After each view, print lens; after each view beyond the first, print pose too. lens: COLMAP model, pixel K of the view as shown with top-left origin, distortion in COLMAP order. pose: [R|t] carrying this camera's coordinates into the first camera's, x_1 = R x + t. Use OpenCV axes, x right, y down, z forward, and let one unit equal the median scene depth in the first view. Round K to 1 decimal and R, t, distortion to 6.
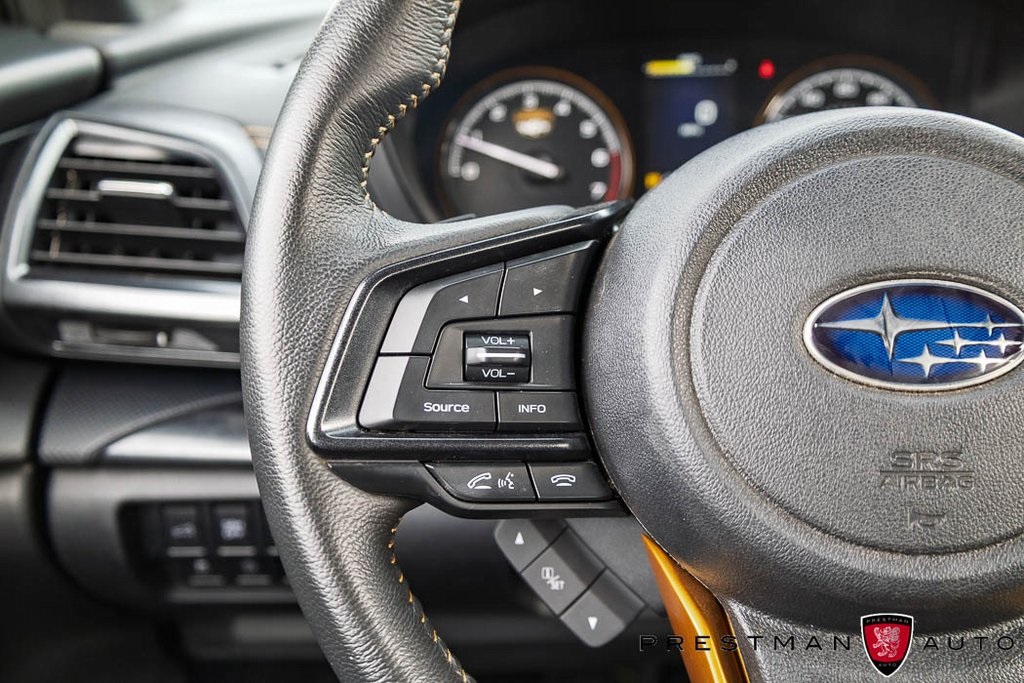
lens RADIAL K [[955.6, 0, 528.7], [0, 955.6, 333.5], [0, 0, 1]] dist [0.021177, 0.000000]
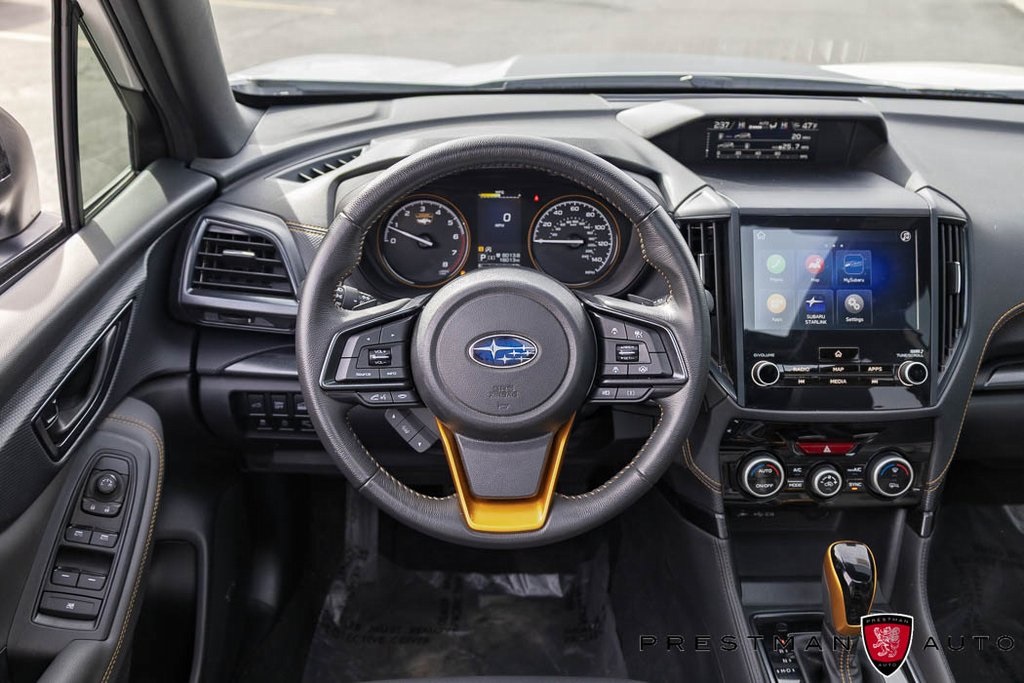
lens RADIAL K [[884.5, 0, 528.3], [0, 884.5, 336.6], [0, 0, 1]] dist [-0.005643, 0.004177]
pose [[0.998805, 0.038946, 0.029533, 0.217087], [-0.041637, 0.994436, 0.096768, -0.189132], [-0.025600, -0.097882, 0.994869, -1.109902]]
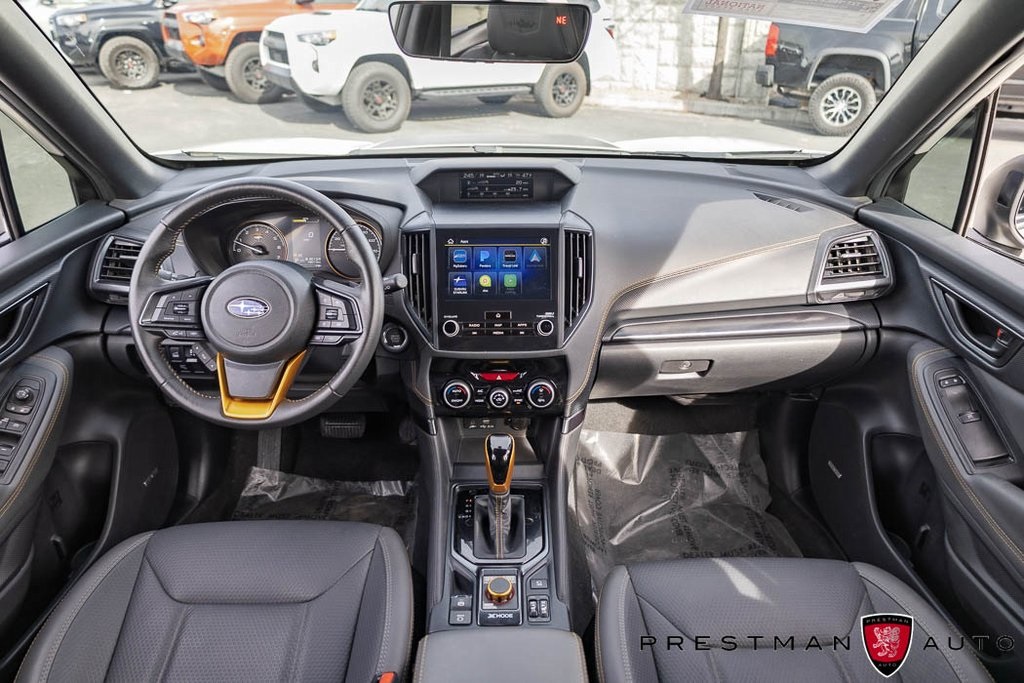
lens RADIAL K [[663.4, 0, 513.4], [0, 663.4, 340.5], [0, 0, 1]] dist [0.007628, 0.003384]
pose [[0.999508, 0.031300, 0.002078, 1.037752], [-0.031365, 0.996080, 0.082705, -0.094301], [0.000519, -0.082729, 0.996572, -1.516101]]
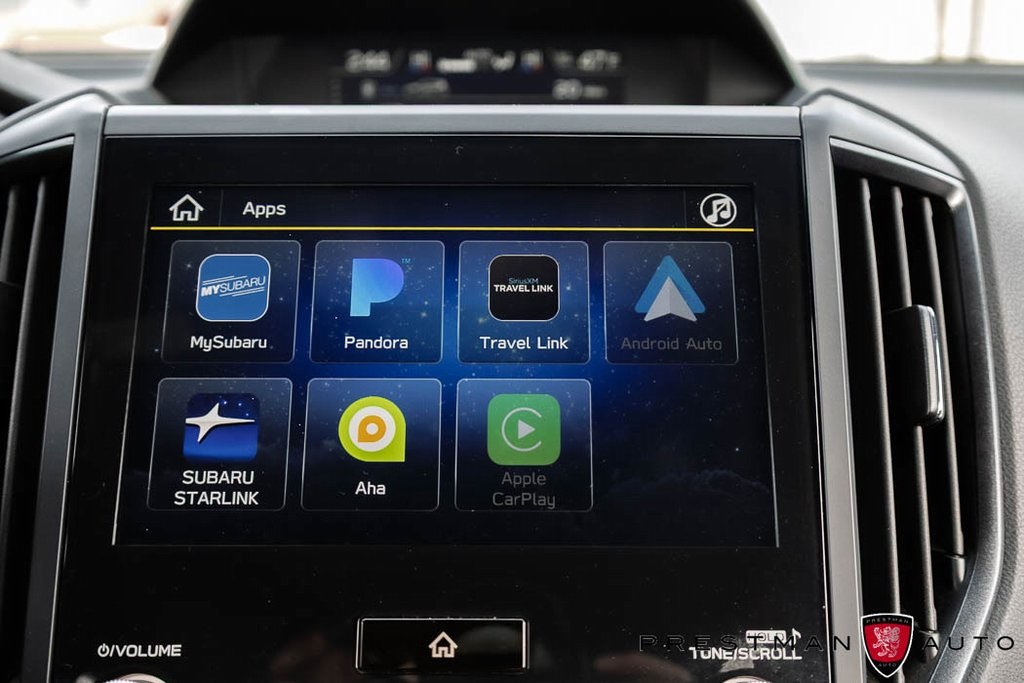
lens RADIAL K [[1239.4, 0, 516.0], [0, 1239.4, 343.5], [0, 0, 1]] dist [0.034810, 0.000000]
pose [[0.998914, 0.035406, -0.030272, 1.041291], [-0.040021, 0.984848, -0.168739, -0.035394], [0.023839, 0.169767, 0.985196, 0.159977]]
